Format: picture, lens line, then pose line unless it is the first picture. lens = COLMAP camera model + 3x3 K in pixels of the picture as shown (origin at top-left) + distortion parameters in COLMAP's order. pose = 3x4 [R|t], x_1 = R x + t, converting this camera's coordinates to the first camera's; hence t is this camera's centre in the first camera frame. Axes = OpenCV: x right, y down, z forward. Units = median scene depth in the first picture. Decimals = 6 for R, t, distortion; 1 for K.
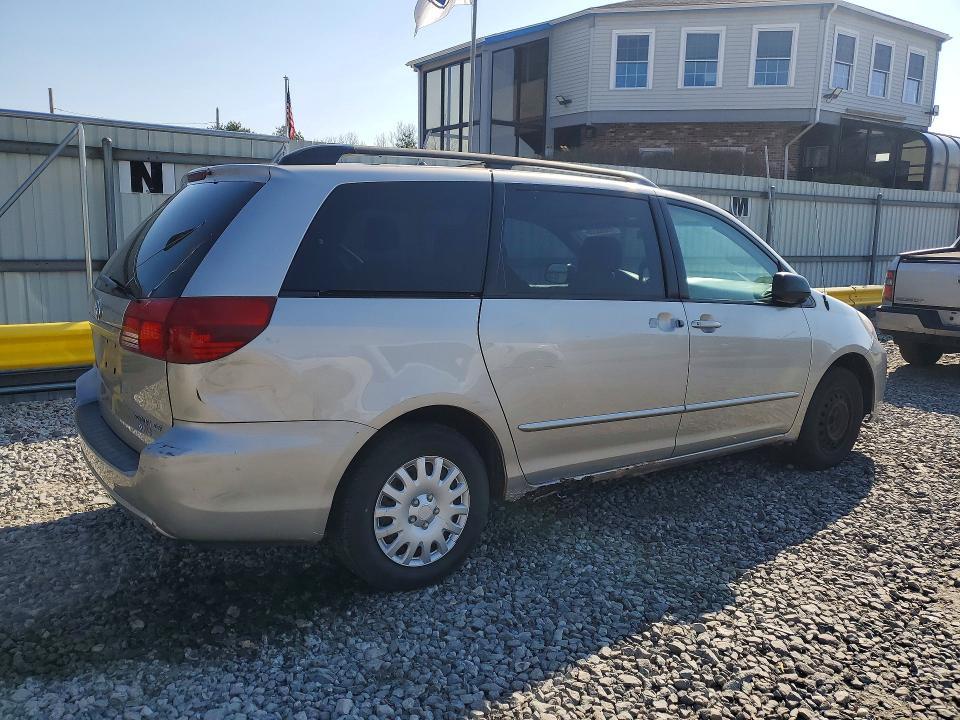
lens RADIAL K [[774.1, 0, 474.1], [0, 774.1, 357.7], [0, 0, 1]] dist [0.024567, -0.003899]
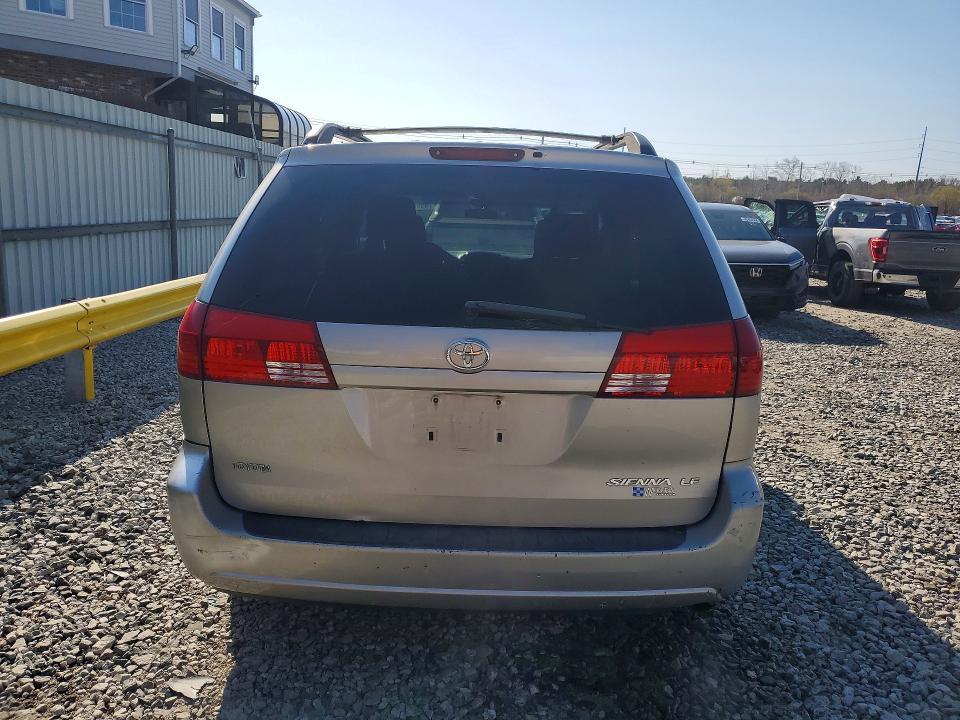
lens RADIAL K [[774.1, 0, 474.1], [0, 774.1, 357.7], [0, 0, 1]] dist [0.024567, -0.003899]
pose [[0.565390, -0.155529, 0.810027, -0.206913], [0.102906, 0.987689, 0.117814, -0.026739], [-0.818379, 0.016746, 0.574435, 0.127371]]
